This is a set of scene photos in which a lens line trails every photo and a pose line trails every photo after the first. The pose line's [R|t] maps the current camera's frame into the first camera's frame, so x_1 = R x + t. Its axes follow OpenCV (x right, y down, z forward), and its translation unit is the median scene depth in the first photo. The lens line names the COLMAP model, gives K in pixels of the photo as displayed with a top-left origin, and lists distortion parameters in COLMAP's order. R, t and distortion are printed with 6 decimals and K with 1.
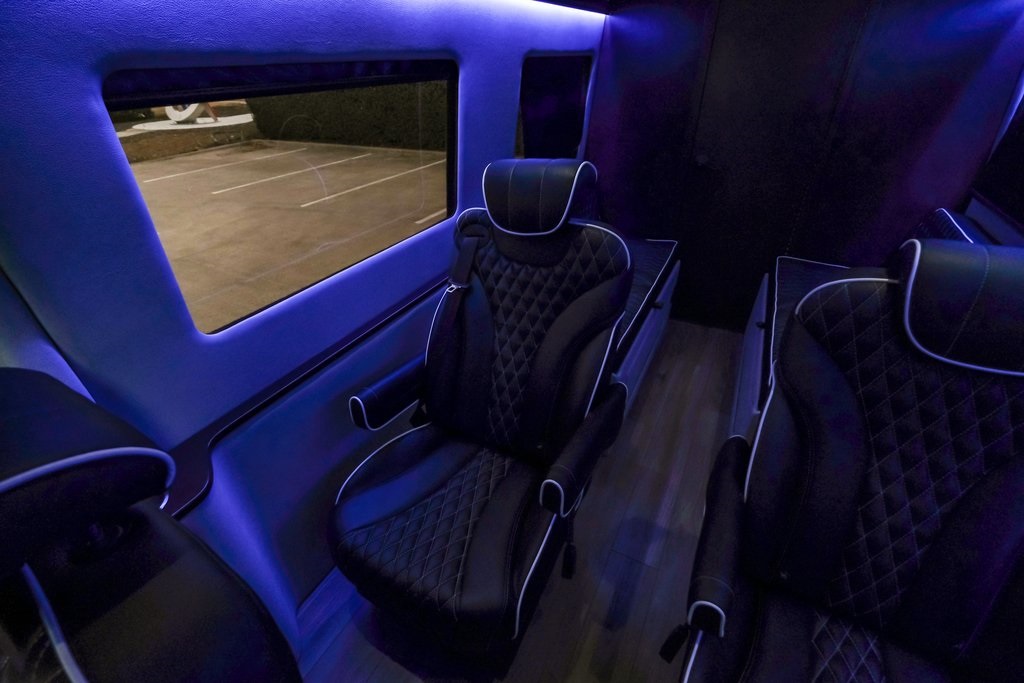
lens RADIAL K [[443.6, 0, 512.0], [0, 443.6, 341.5], [0, 0, 1]] dist [0.001273, 0.000506]
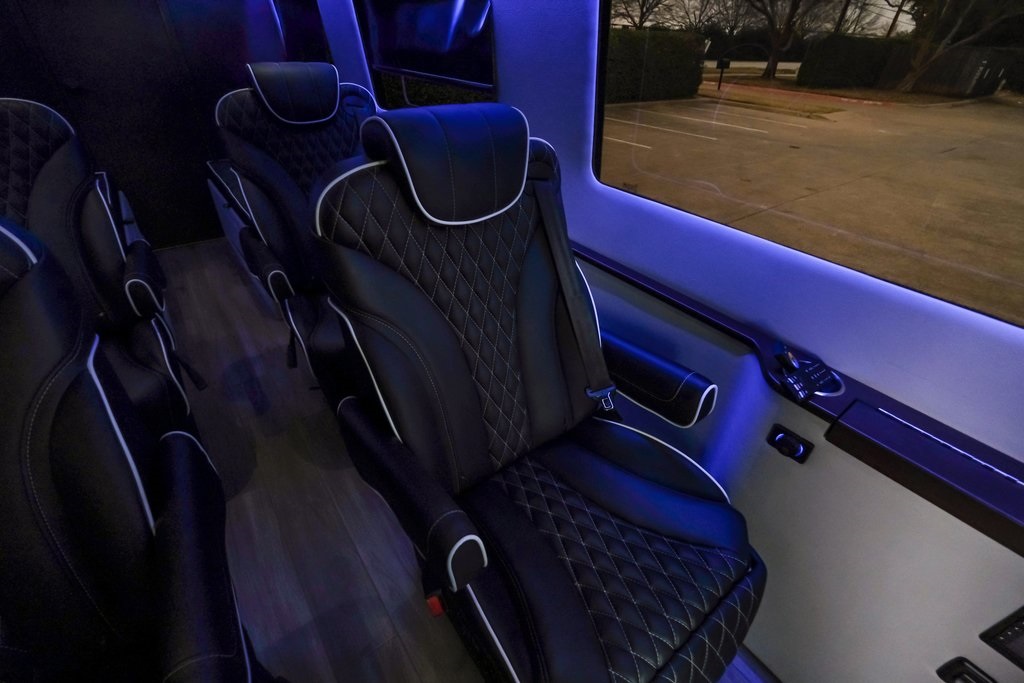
lens RADIAL K [[443.6, 0, 512.0], [0, 443.6, 341.5], [0, 0, 1]] dist [0.001273, 0.000506]
pose [[0.419204, -0.504379, 0.754897, -0.392648], [0.458955, 0.835147, 0.303133, 0.442744], [-0.783344, 0.219389, 0.581584, -0.446194]]
